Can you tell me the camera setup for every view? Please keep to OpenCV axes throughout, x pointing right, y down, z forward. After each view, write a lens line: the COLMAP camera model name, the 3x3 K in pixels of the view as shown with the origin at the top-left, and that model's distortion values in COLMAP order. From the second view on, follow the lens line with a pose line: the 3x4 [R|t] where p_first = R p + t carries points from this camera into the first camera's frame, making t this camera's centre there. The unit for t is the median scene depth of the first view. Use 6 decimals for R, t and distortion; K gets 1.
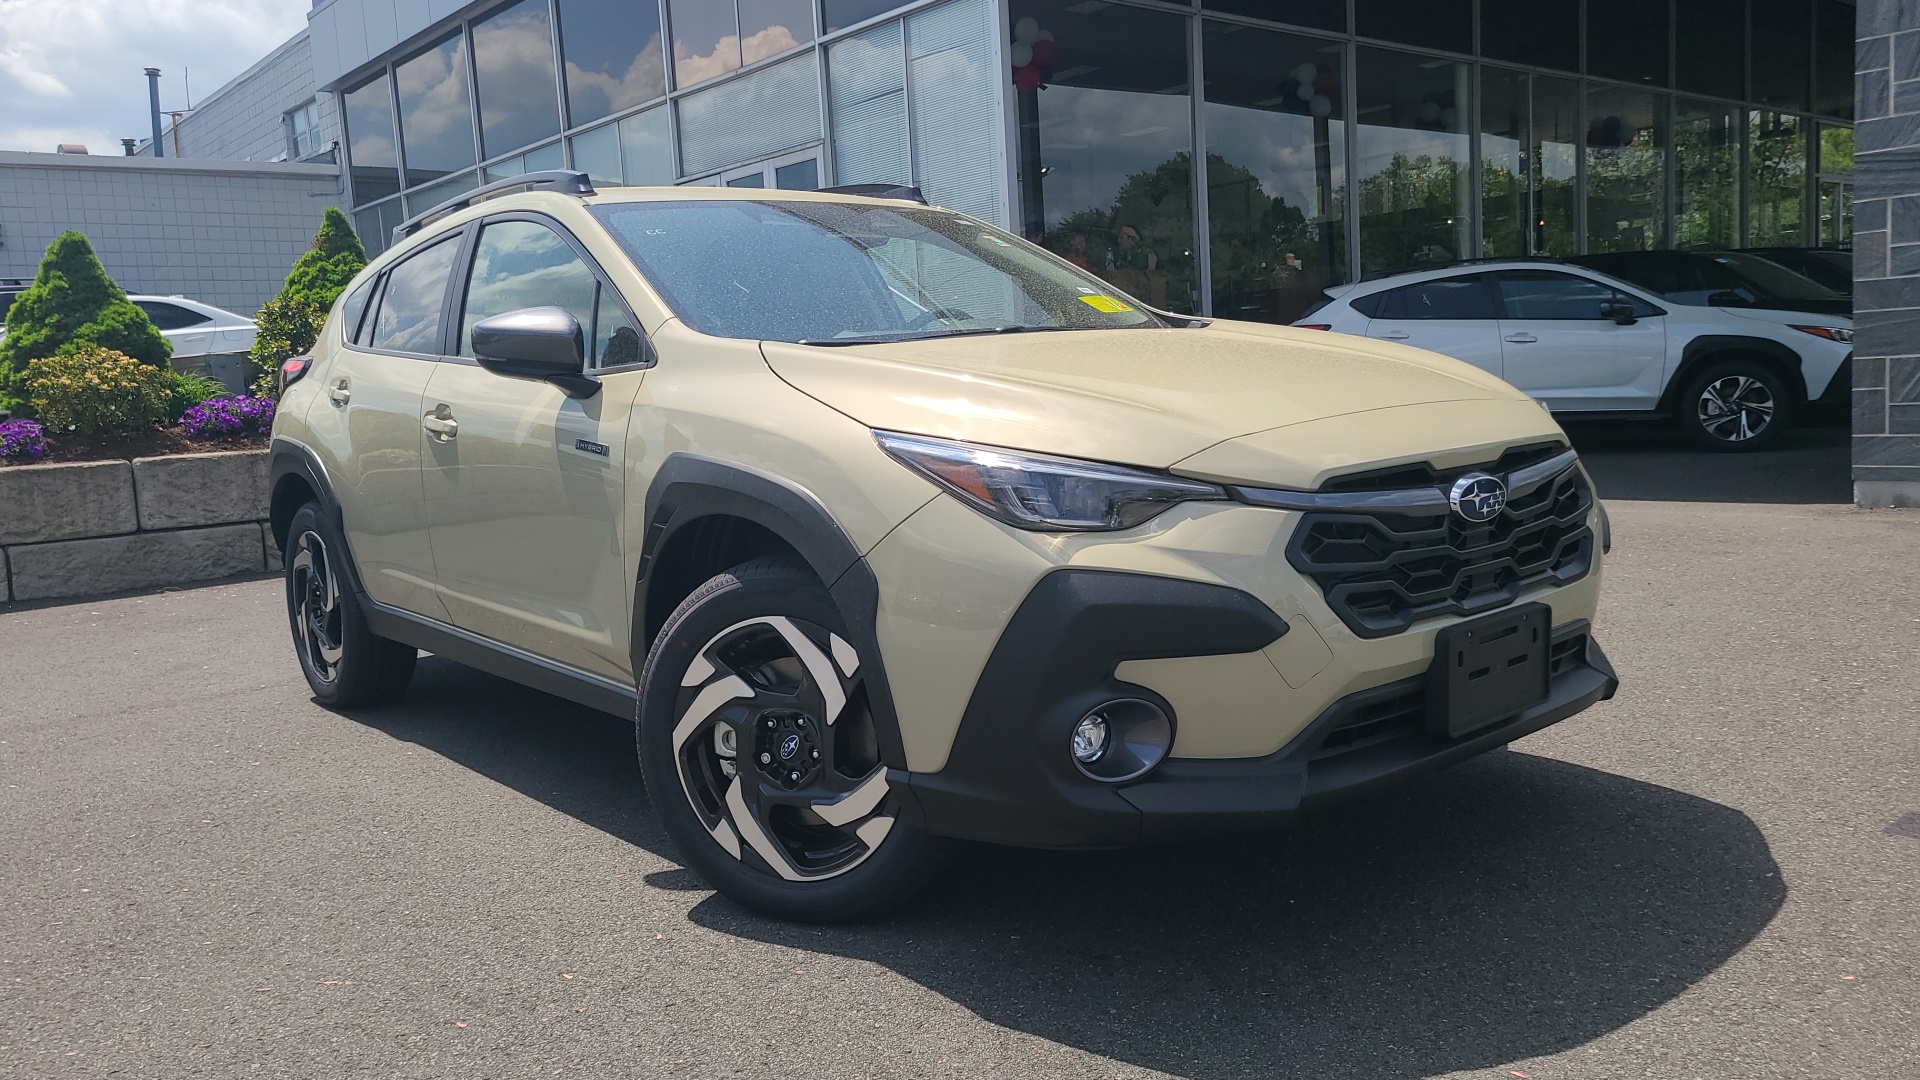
lens RADIAL K [[1426.8, 0, 944.9], [0, 1426.8, 539.5], [0, 0, 1]] dist [0.046072, -0.009176]
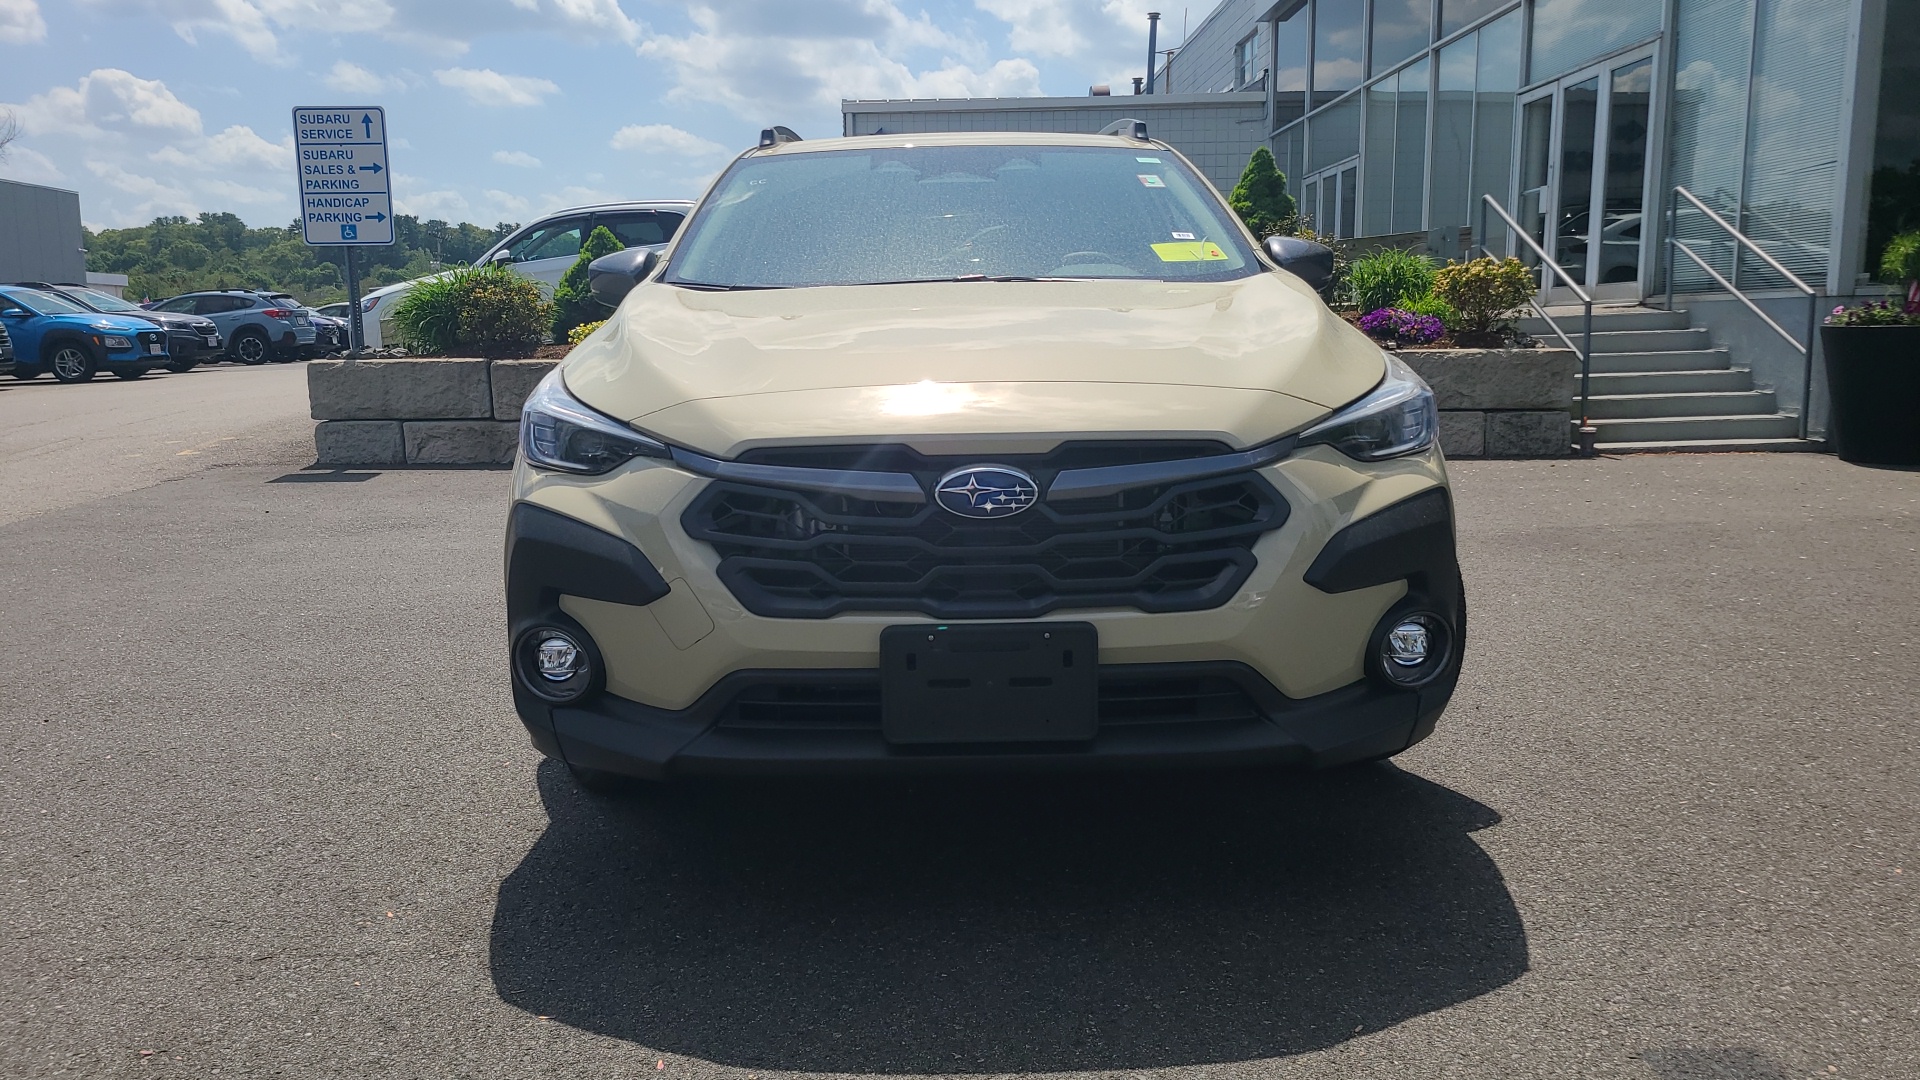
lens RADIAL K [[1426.8, 0, 944.9], [0, 1426.8, 539.5], [0, 0, 1]] dist [0.046072, -0.009176]
pose [[0.768309, 0.143235, -0.623847, 0.758131], [-0.107696, 0.989673, 0.094594, -0.067384], [0.630954, -0.005491, 0.775801, 0.247415]]
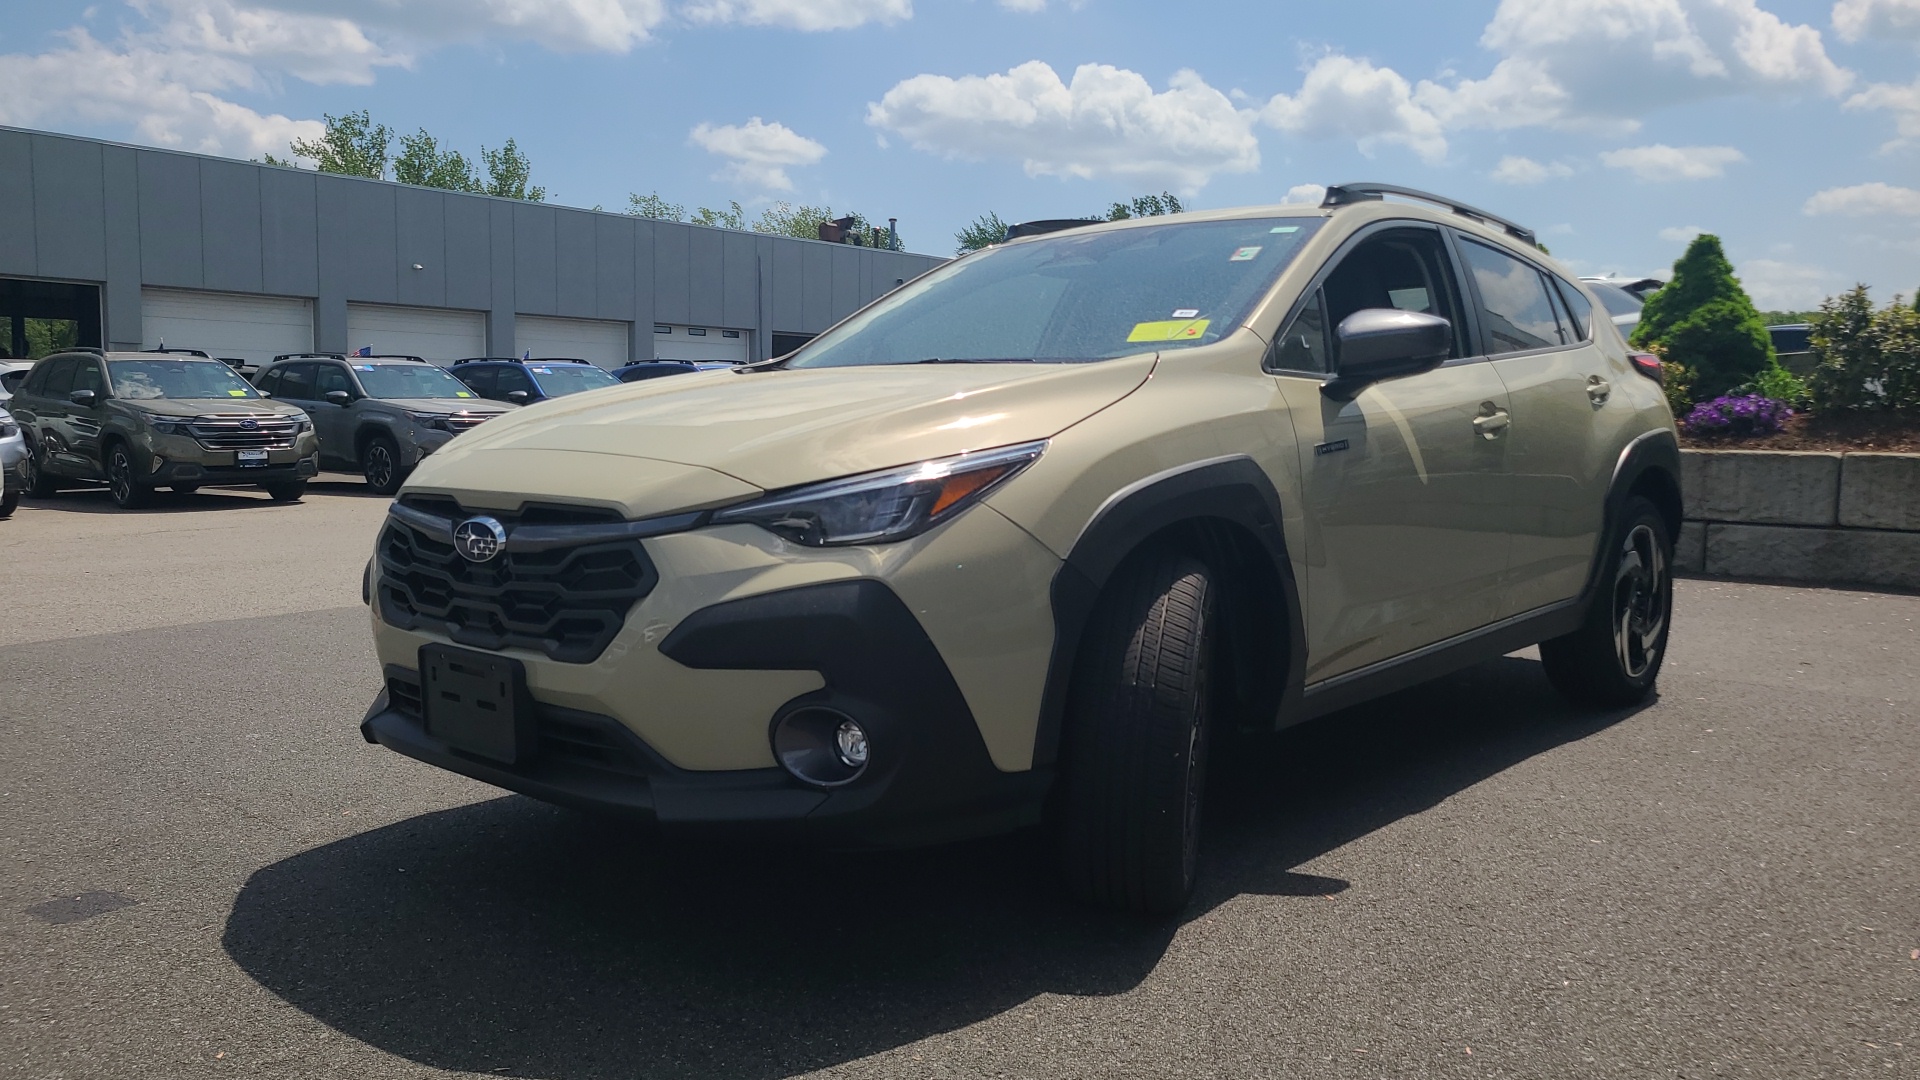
lens RADIAL K [[1429.0, 0, 989.3], [0, 1429.0, 536.4], [0, 0, 1]] dist [0.037360, -0.002033]
pose [[0.140314, 0.145661, -0.979334, 1.220231], [-0.130368, 0.983225, 0.127561, -0.179798], [0.981487, 0.109775, 0.156949, 1.003600]]
